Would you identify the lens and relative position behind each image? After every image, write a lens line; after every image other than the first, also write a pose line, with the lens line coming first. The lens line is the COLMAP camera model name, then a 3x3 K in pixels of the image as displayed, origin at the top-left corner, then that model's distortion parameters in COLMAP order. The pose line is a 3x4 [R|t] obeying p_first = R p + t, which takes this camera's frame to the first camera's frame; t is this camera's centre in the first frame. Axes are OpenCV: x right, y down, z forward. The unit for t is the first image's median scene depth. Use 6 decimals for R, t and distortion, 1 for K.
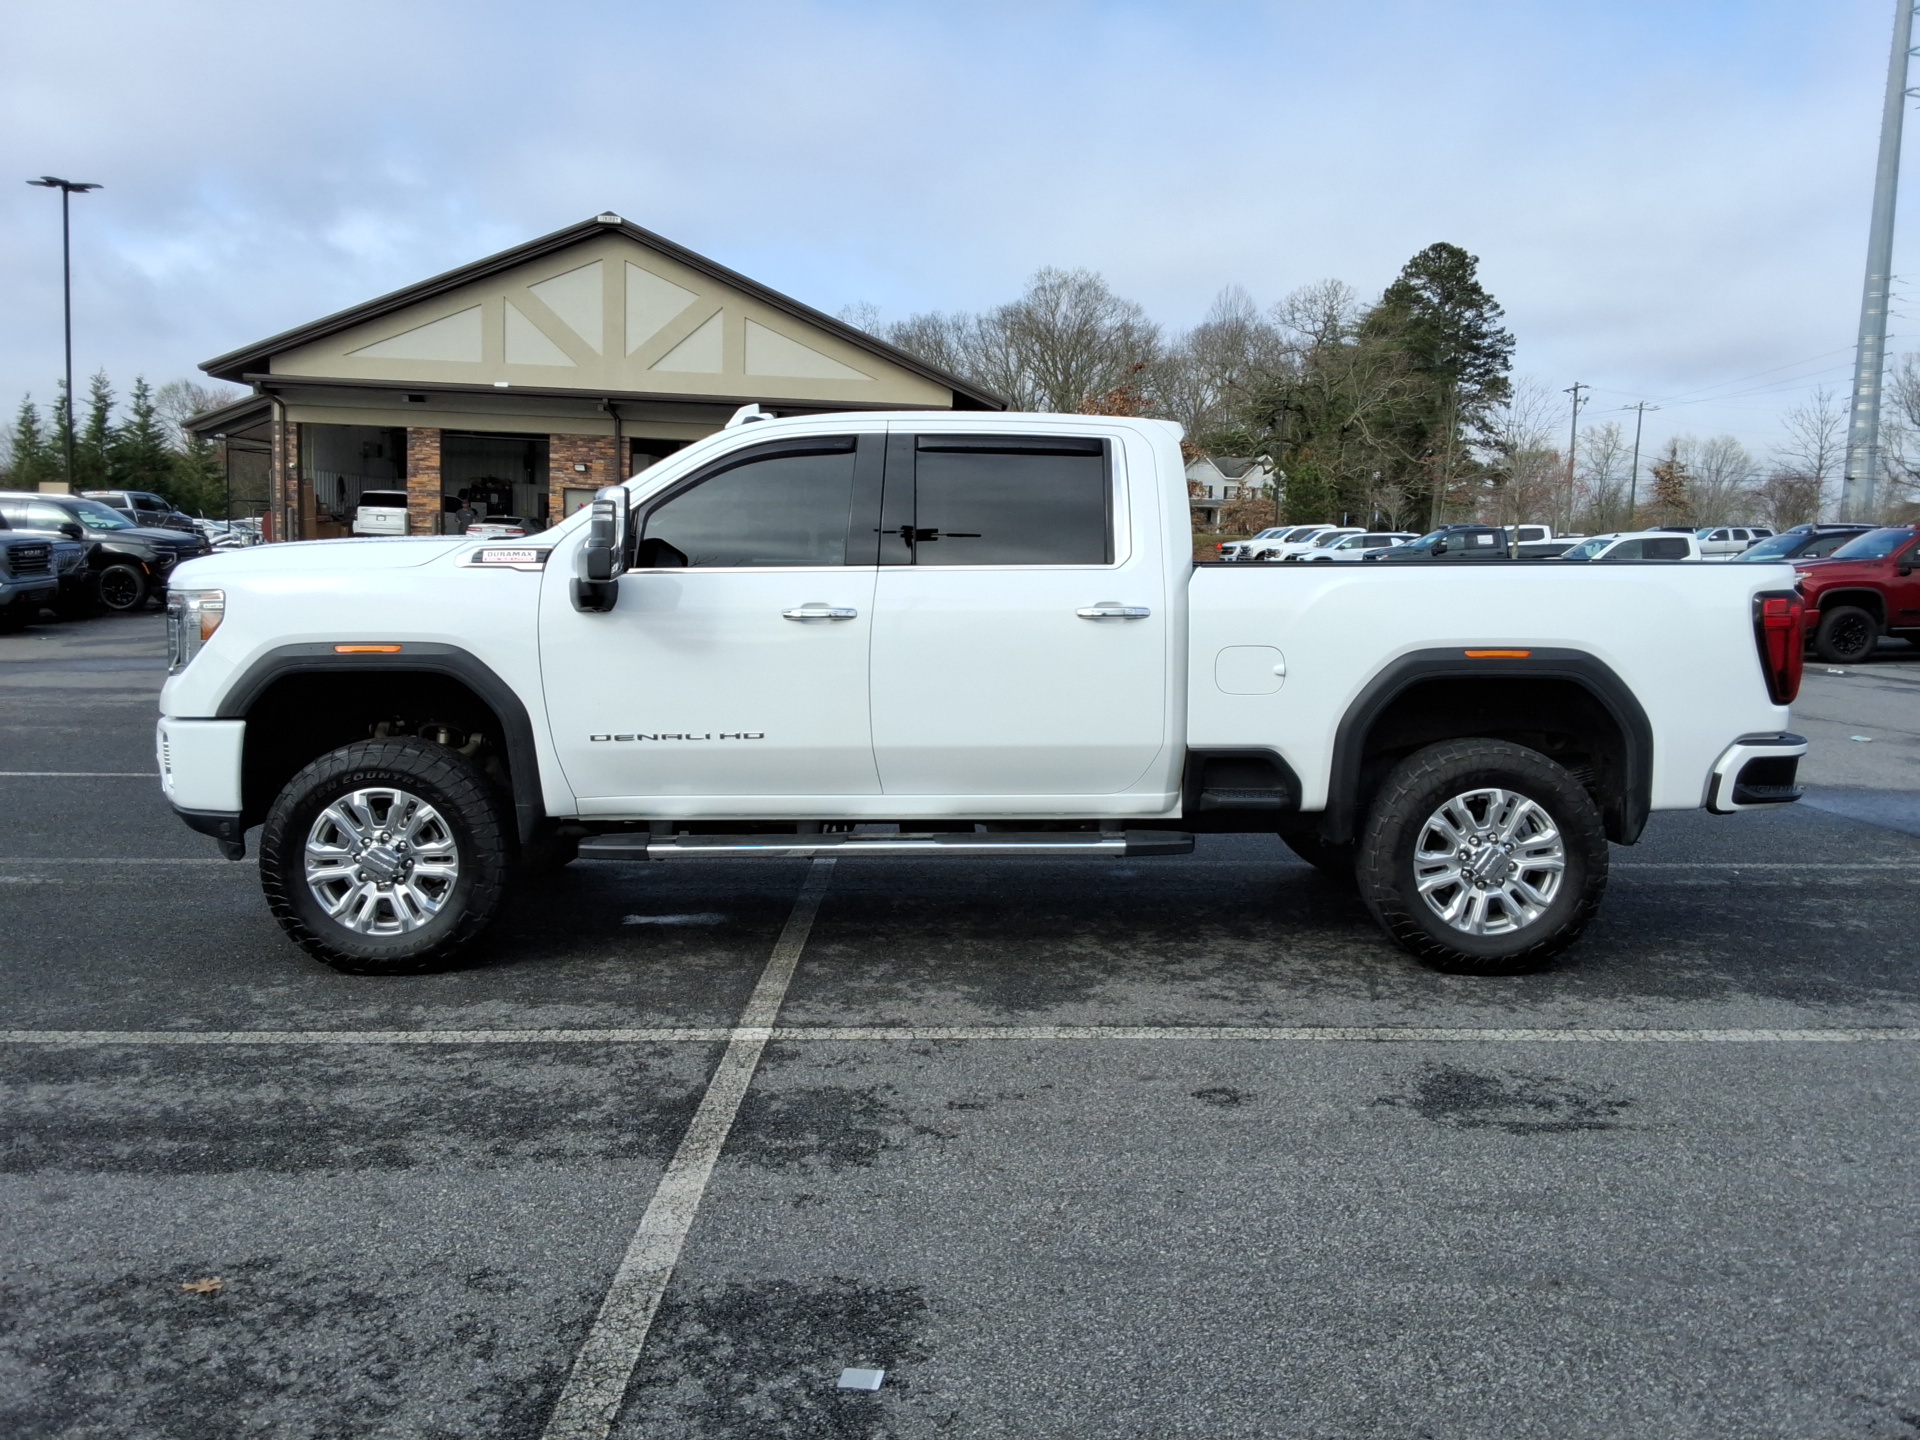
lens RADIAL K [[1536.9, 0, 973.1], [0, 1536.9, 703.6], [0, 0, 1]] dist [0.109792, -0.175285]
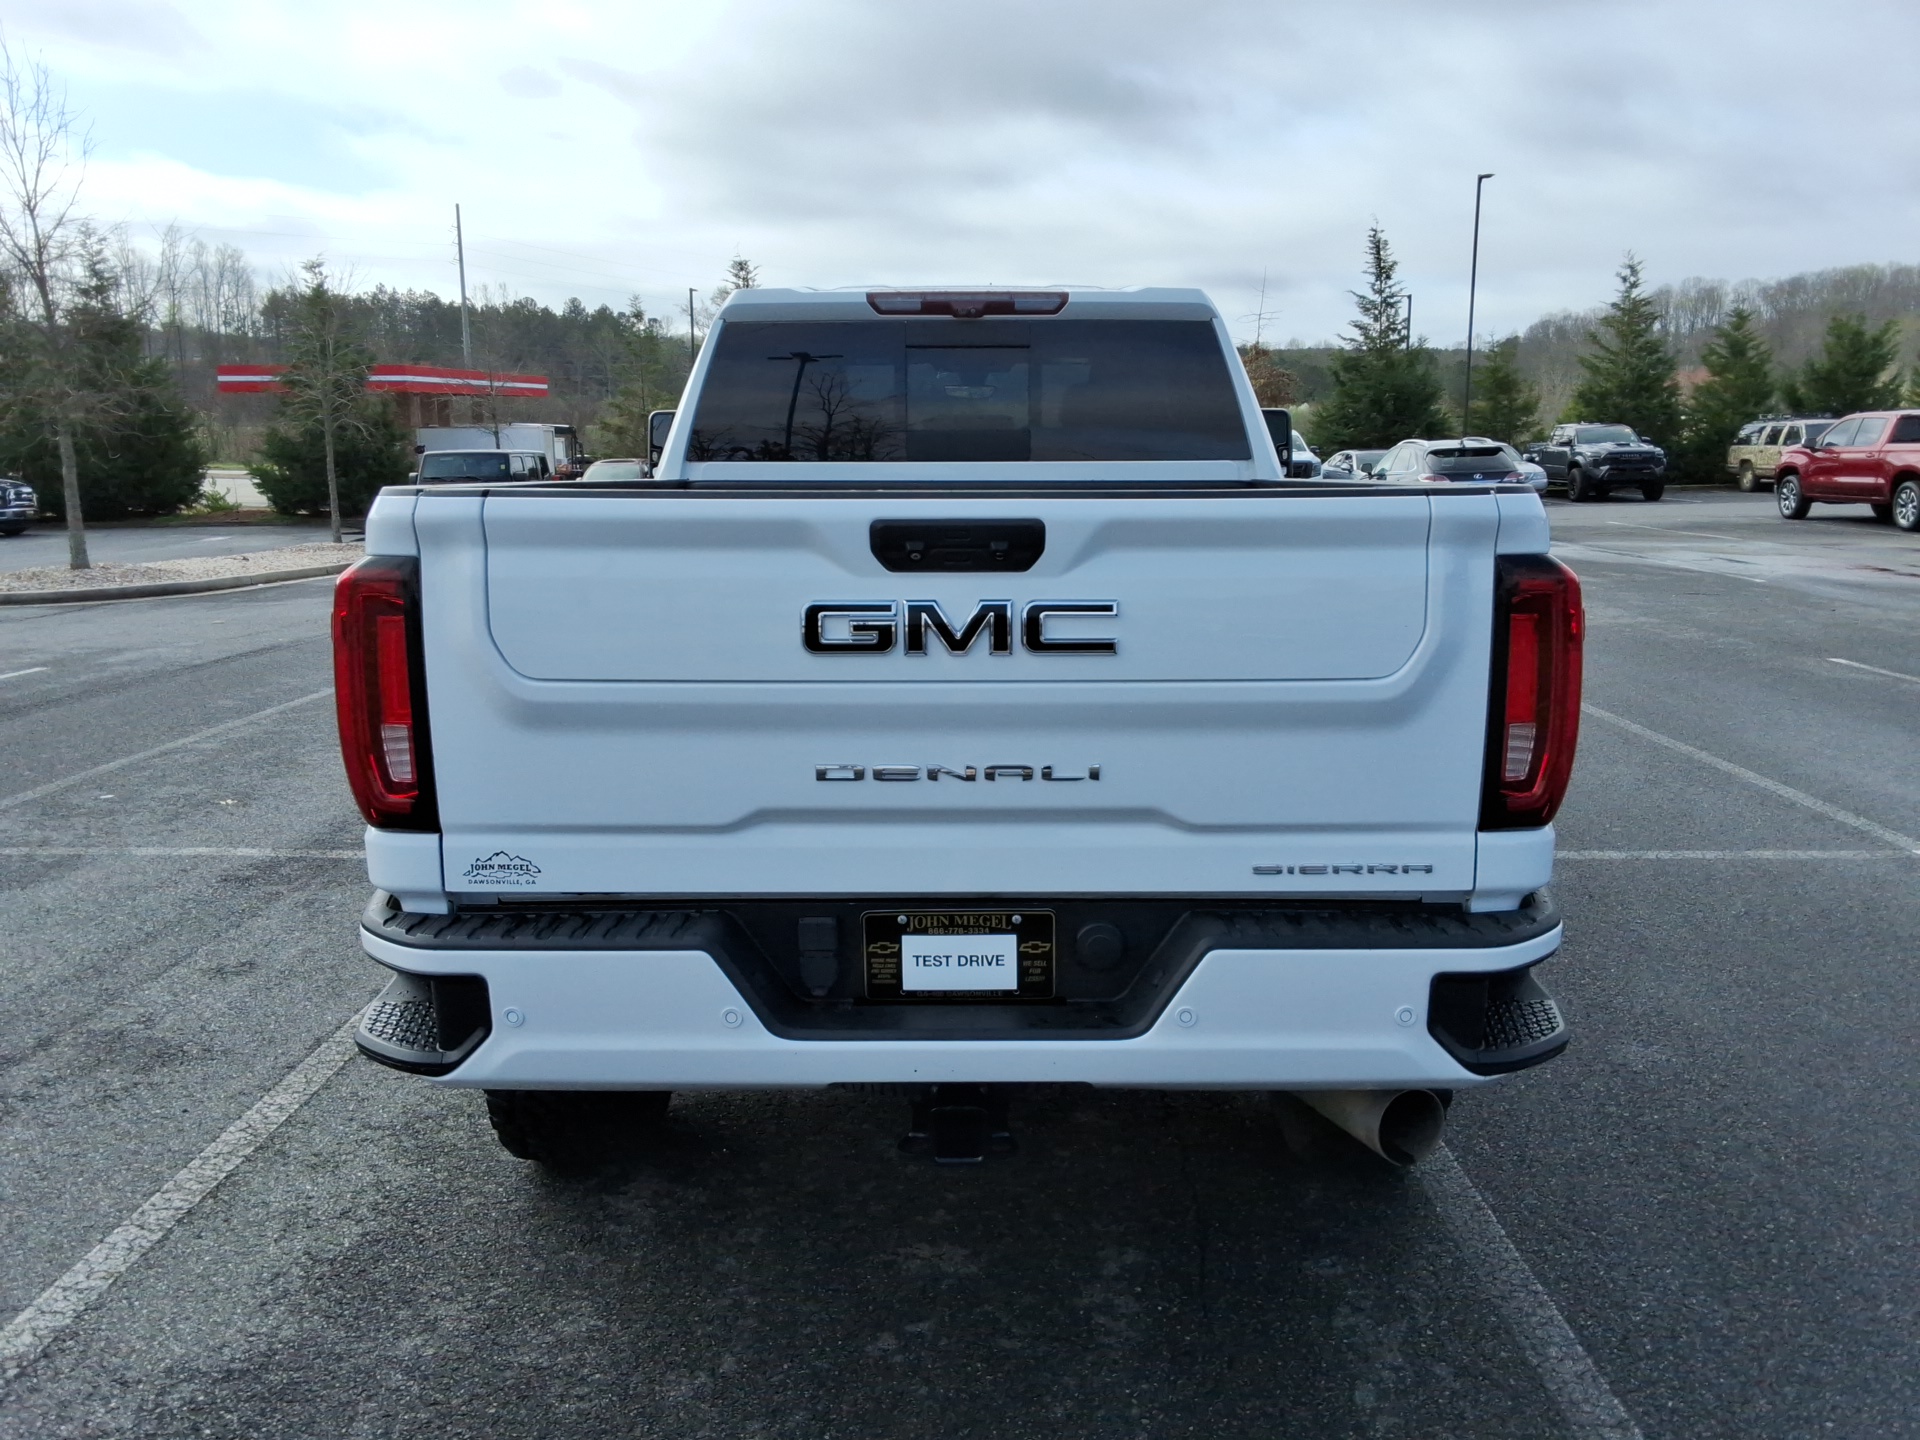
lens RADIAL K [[1536.9, 0, 972.1], [0, 1536.9, 699.9], [0, 0, 1]] dist [0.109792, -0.175285]
pose [[-0.024144, 0.147012, -0.988840, 0.121628], [-0.097363, 0.984080, 0.148682, -0.014567], [0.994956, 0.099866, -0.009446, 0.152885]]
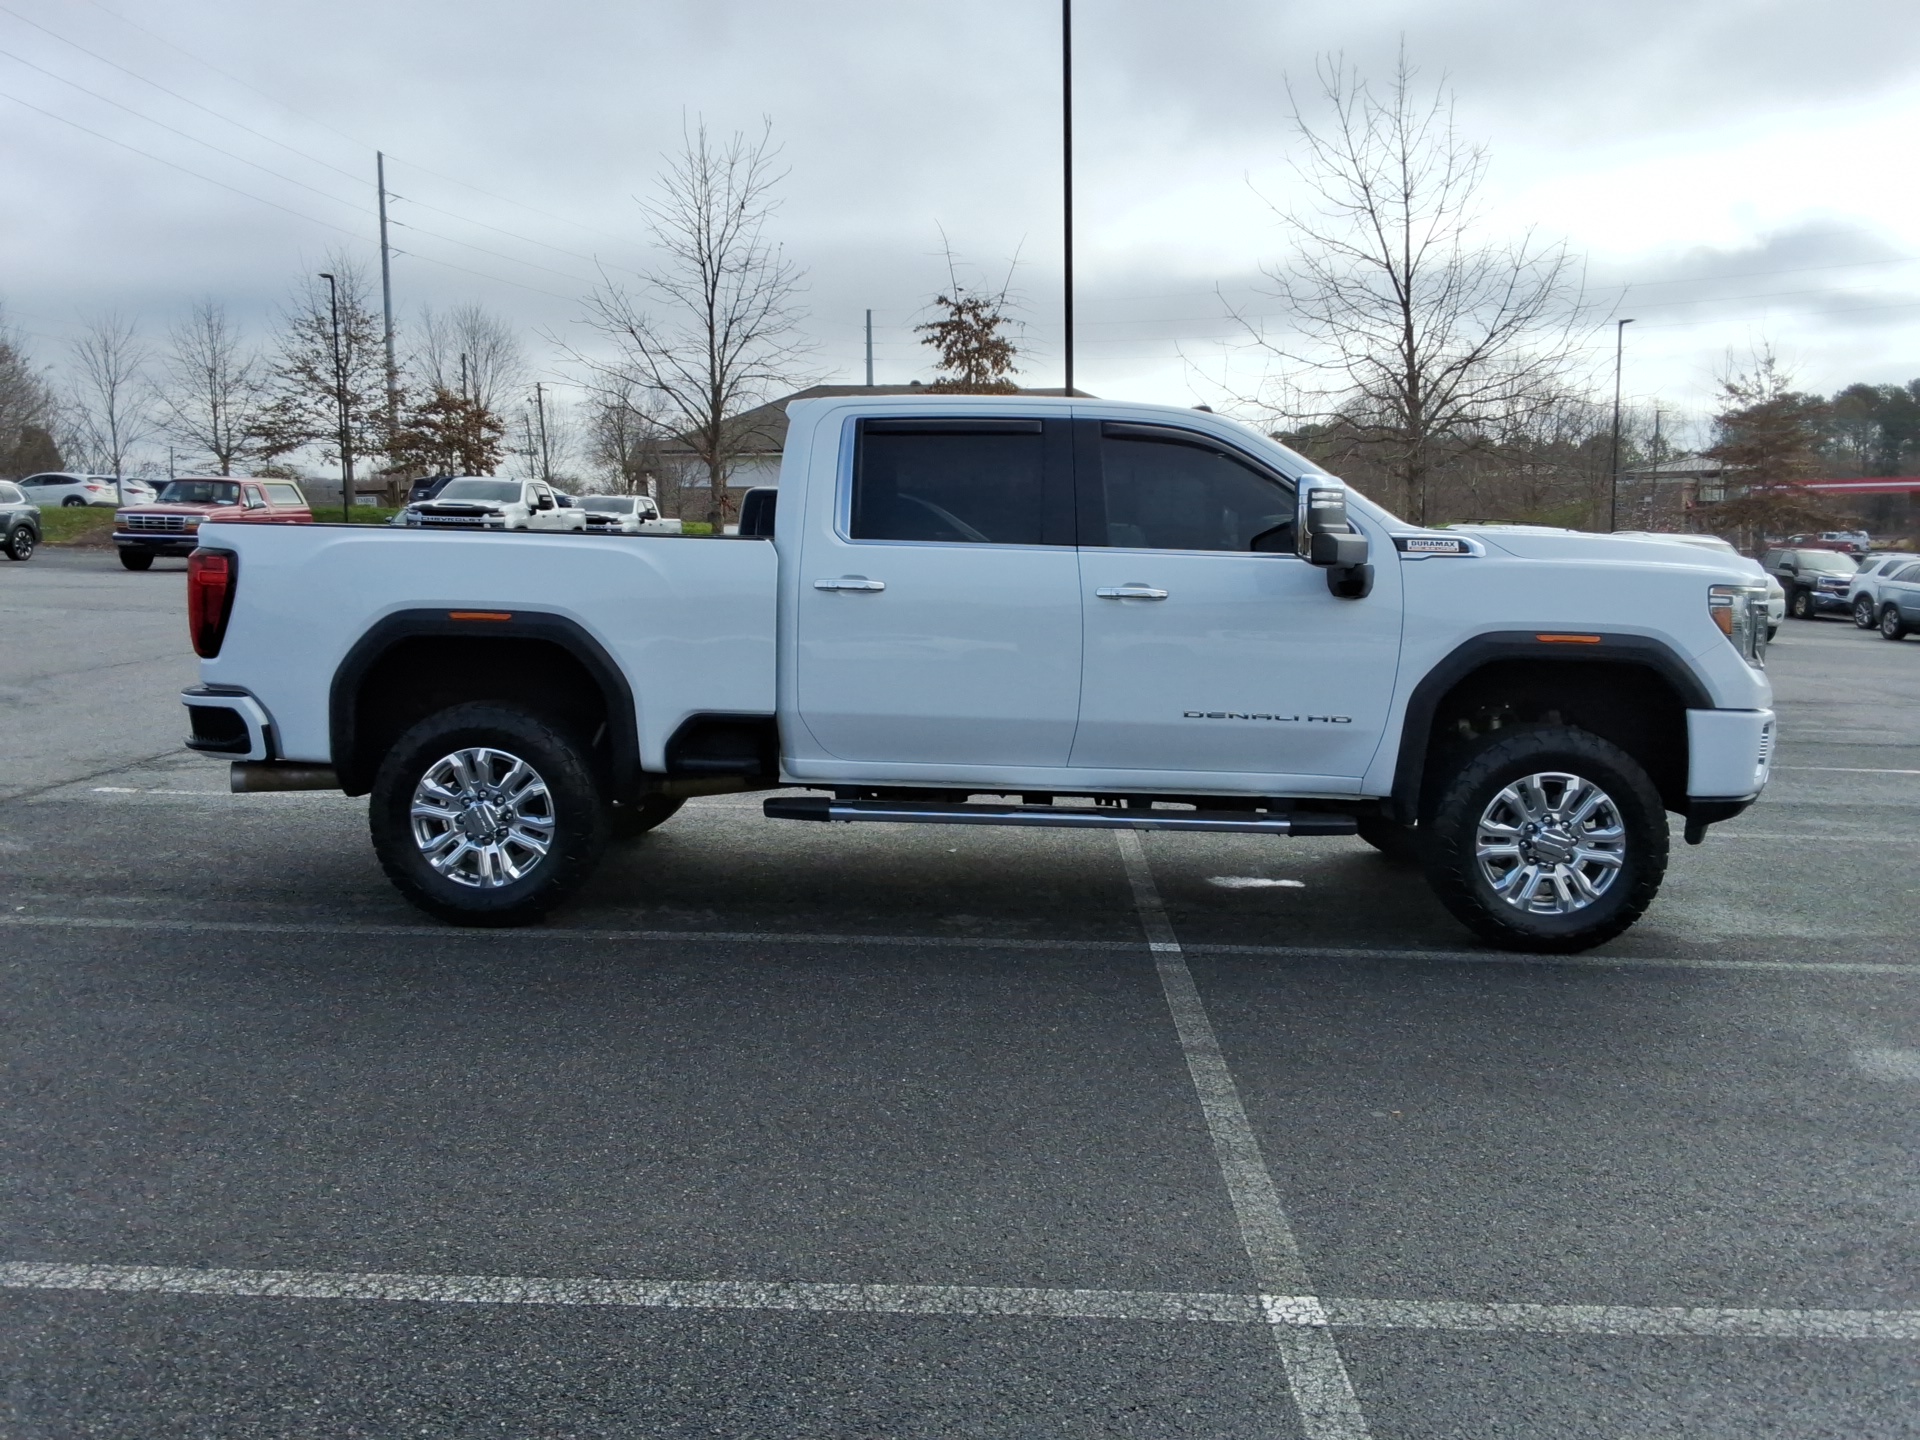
lens RADIAL K [[1536.9, 0, 944.5], [0, 1536.9, 700.9], [0, 0, 1]] dist [0.109792, -0.175285]
pose [[-0.997492, -0.027659, 0.065155, -0.006501], [-0.013500, 0.977936, 0.208469, -0.030482], [-0.069483, 0.207066, -0.975856, 0.305124]]
